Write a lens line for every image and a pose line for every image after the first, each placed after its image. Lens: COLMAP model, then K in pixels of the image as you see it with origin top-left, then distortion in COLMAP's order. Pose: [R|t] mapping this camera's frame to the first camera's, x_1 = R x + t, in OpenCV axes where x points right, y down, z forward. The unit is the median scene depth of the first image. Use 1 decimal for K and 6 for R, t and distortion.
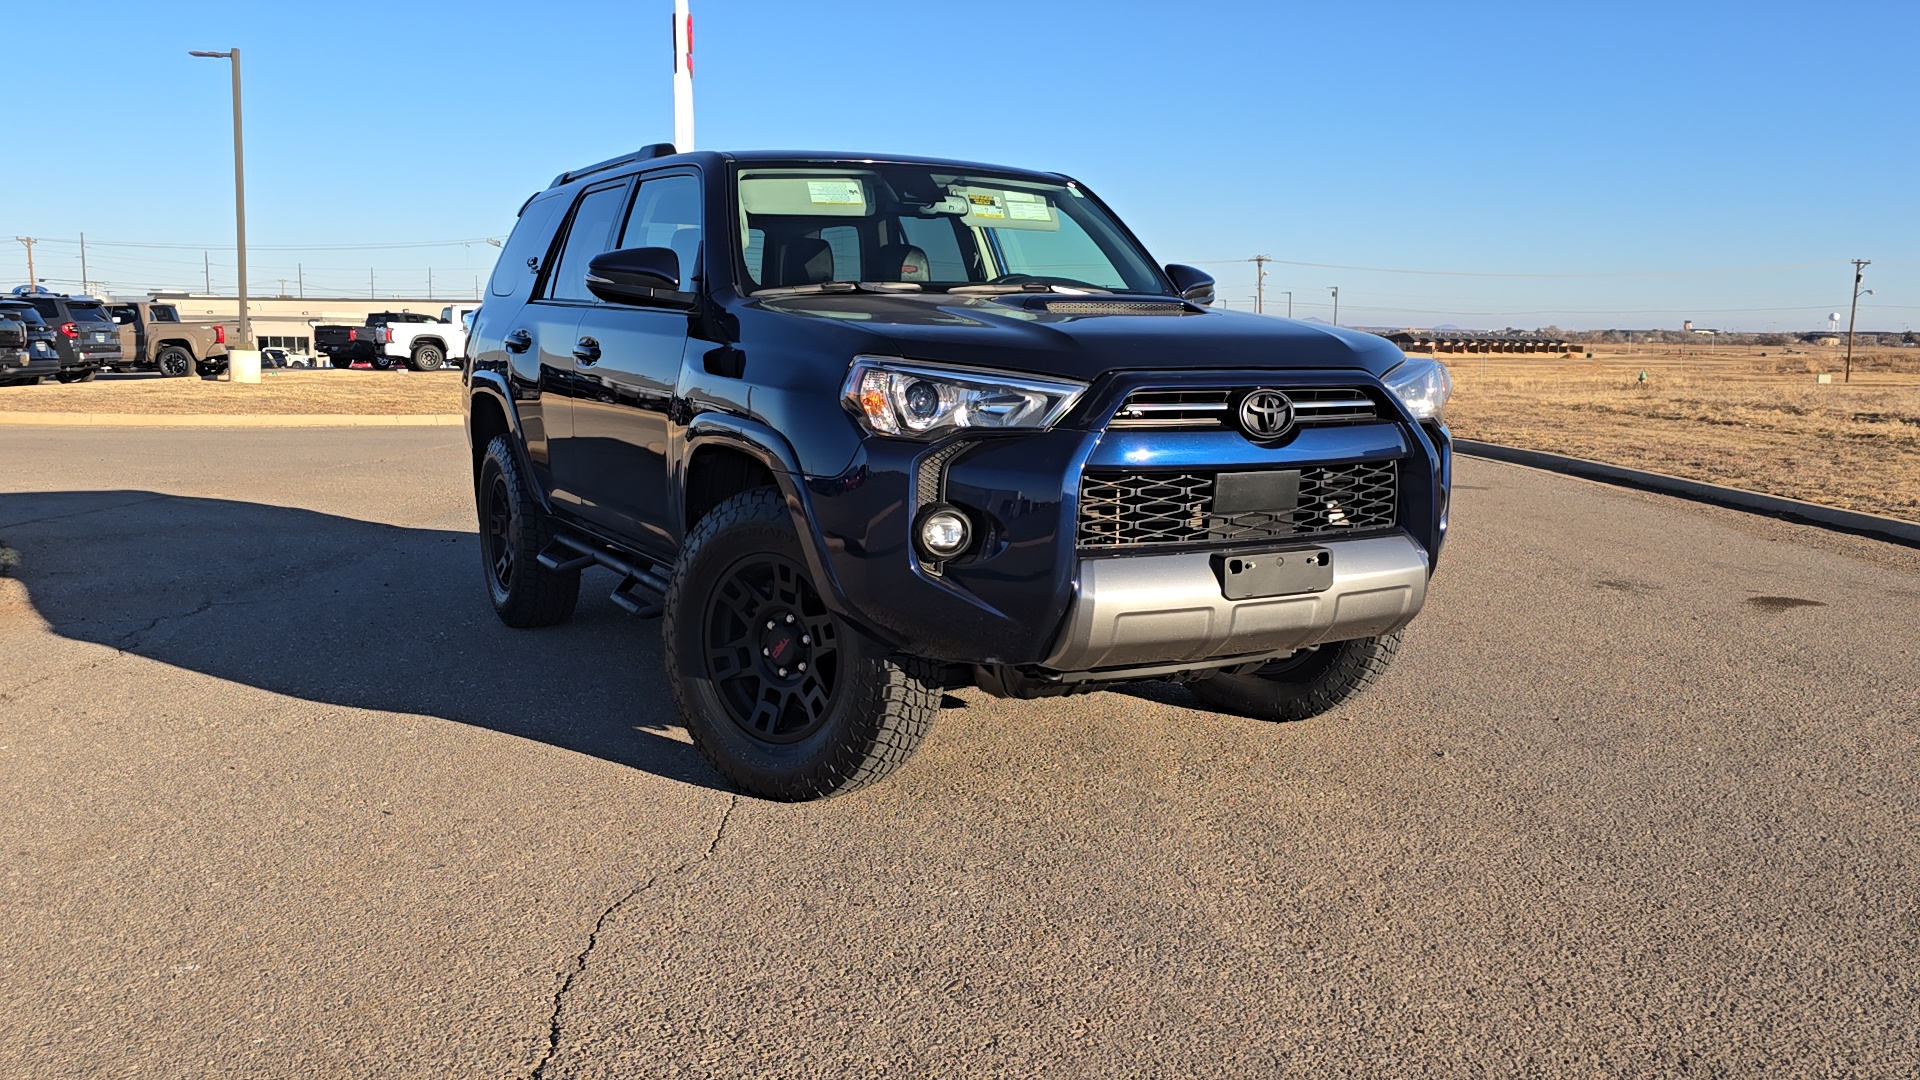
lens RADIAL K [[1567.0, 0, 956.7], [0, 1567.0, 530.3], [0, 0, 1]] dist [-0.004046, 0.000141]
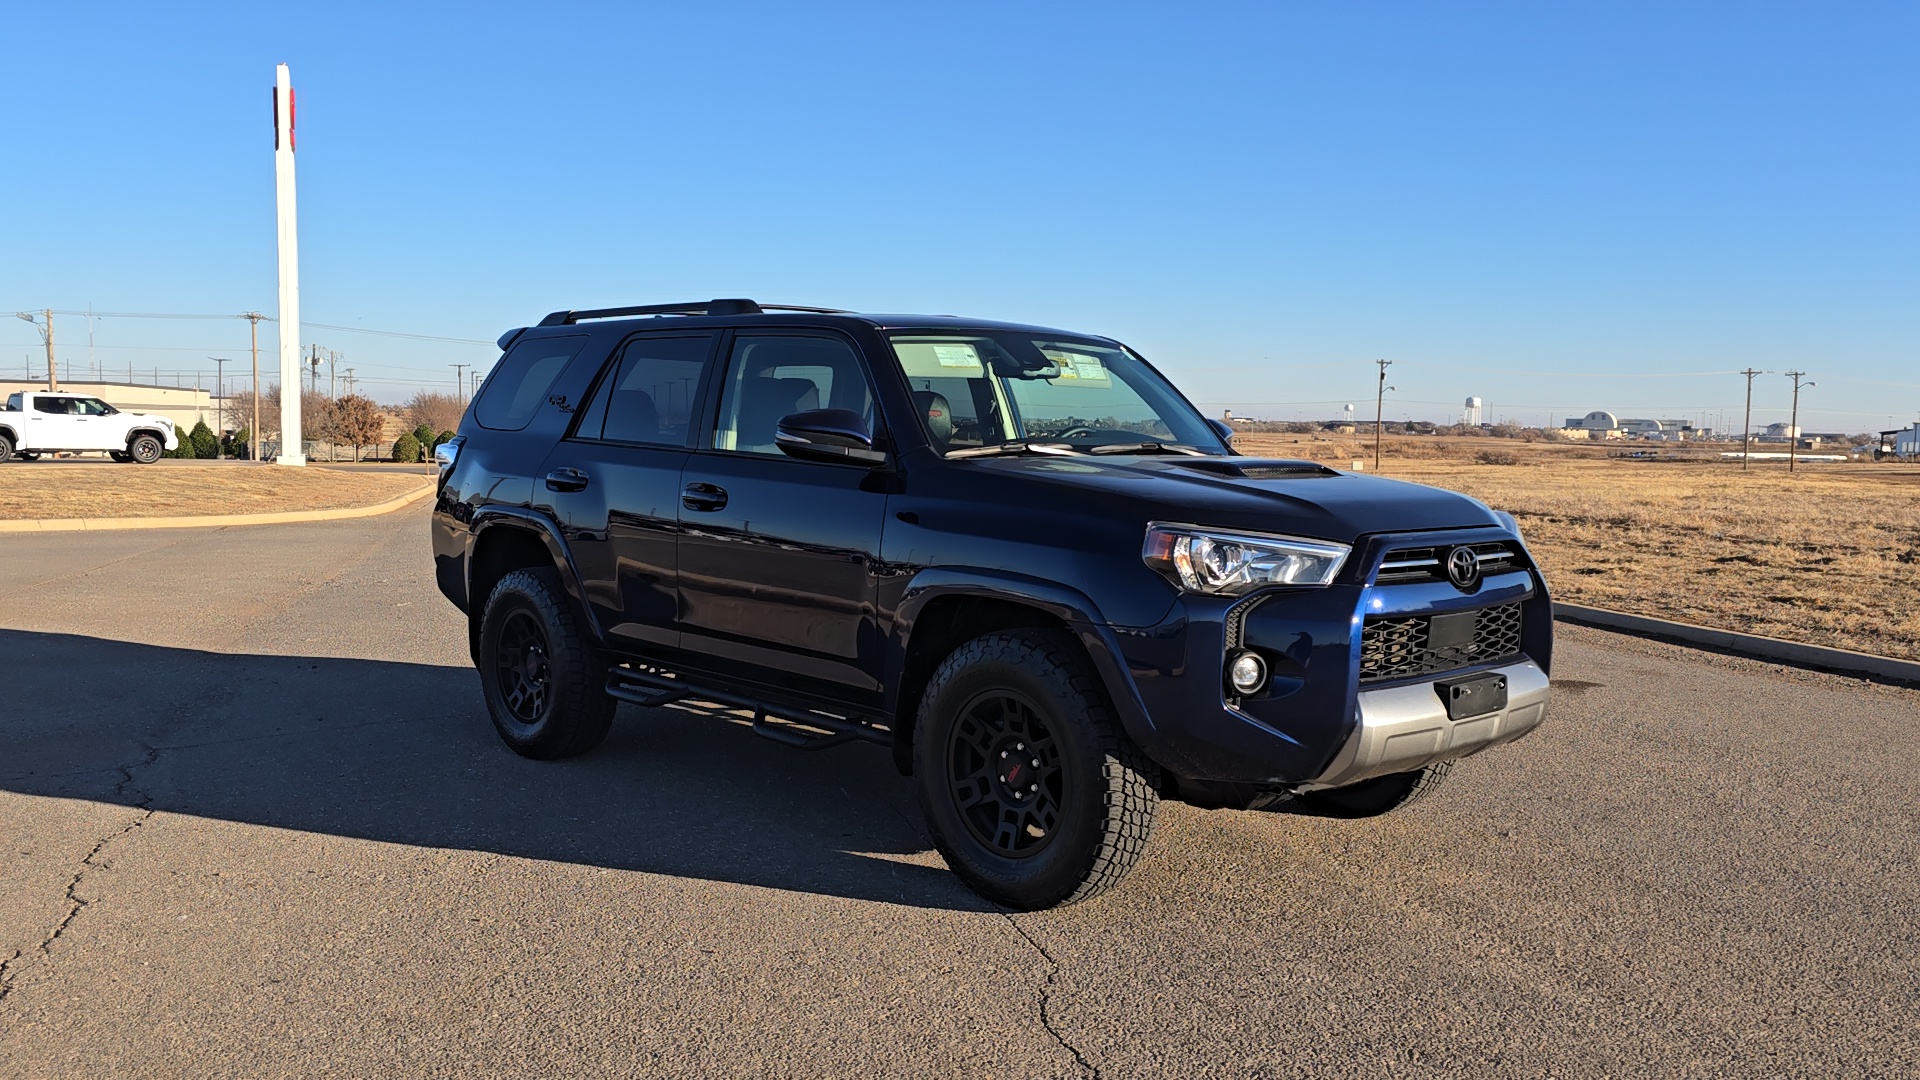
lens RADIAL K [[1553.2, 0, 960.0], [0, 1553.2, 540.0], [0, 0, 1]] dist [0.000590, 0.005705]
pose [[0.966850, -0.011717, 0.255077, -0.463262], [0.024241, 0.998647, -0.046011, -0.045522], [-0.254192, 0.050668, 0.965826, -0.074479]]
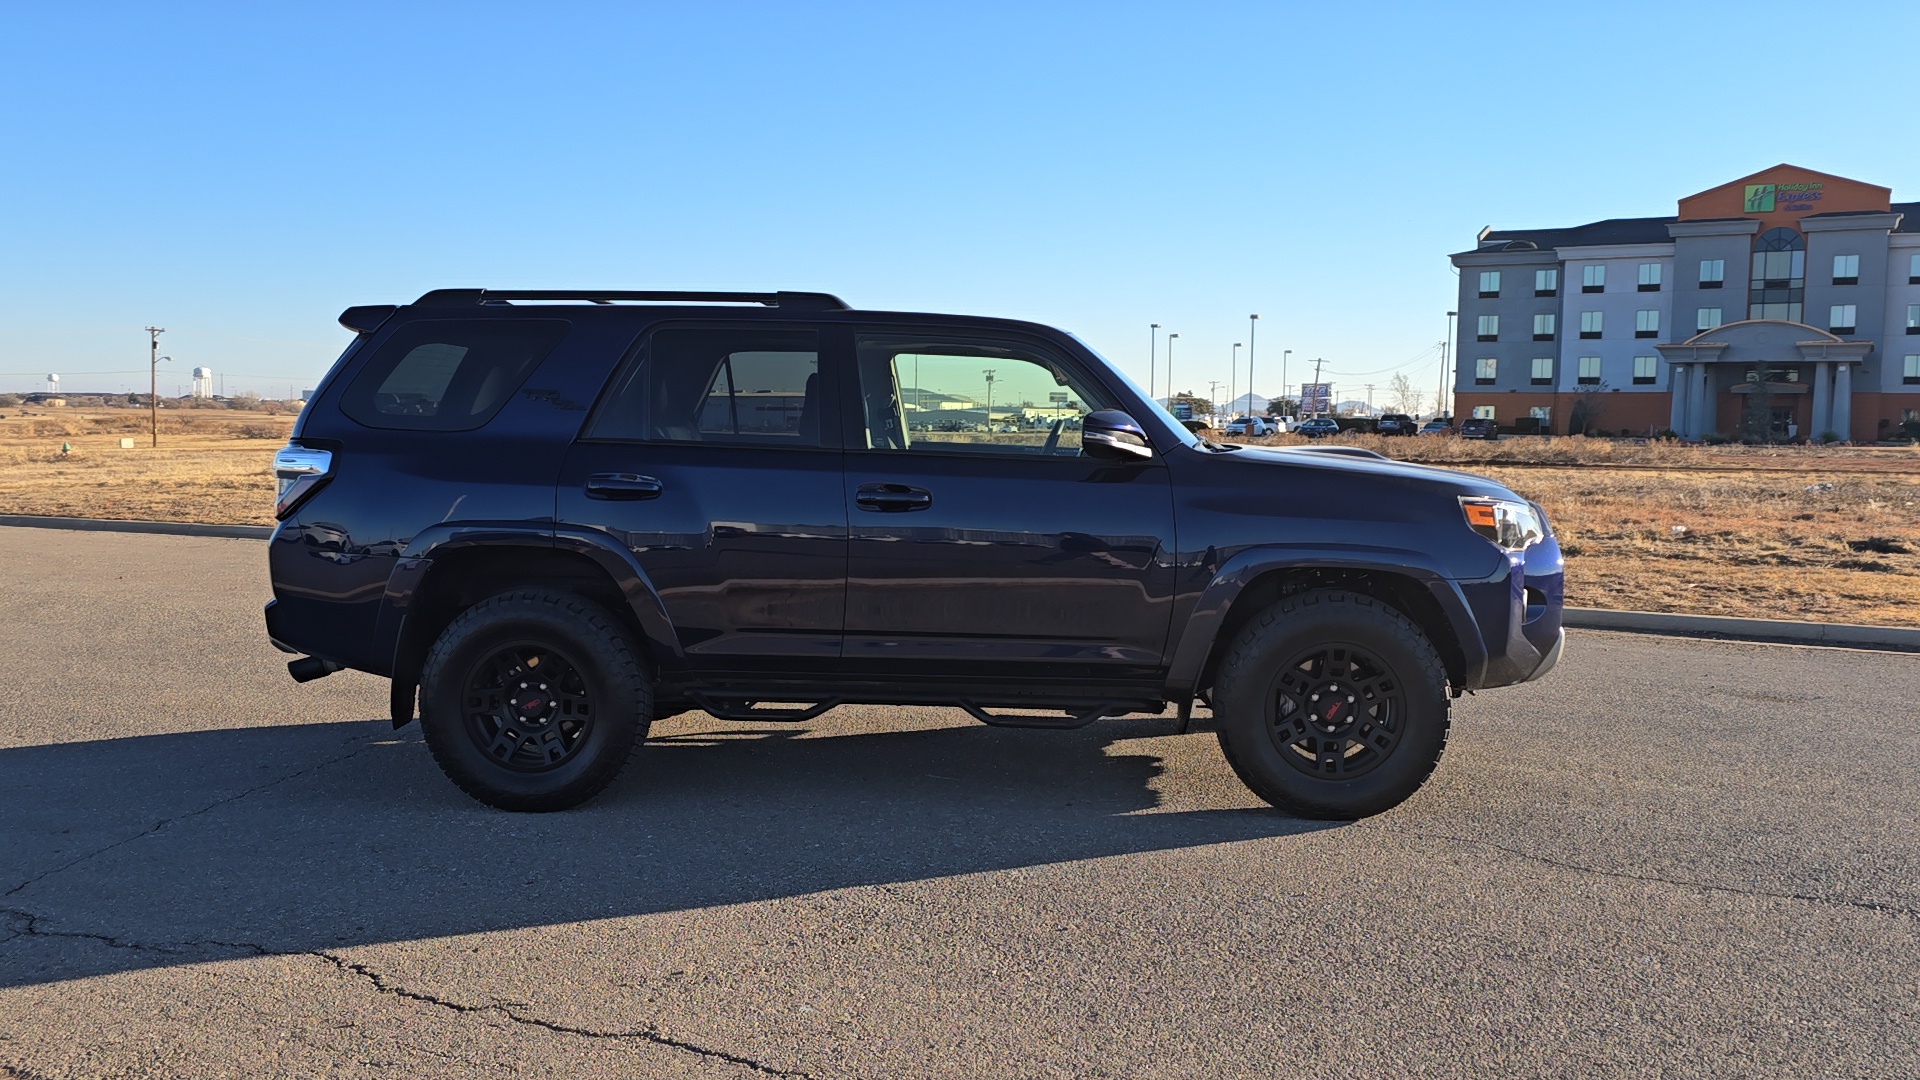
lens RADIAL K [[1554.1, 0, 967.6], [0, 1554.1, 528.9], [0, 0, 1]] dist [-0.012475, -0.005379]
pose [[0.545085, -0.069074, 0.835530, -1.391157], [0.103325, 0.994537, 0.014812, -0.134363], [-0.831989, 0.078257, 0.549245, 0.486727]]
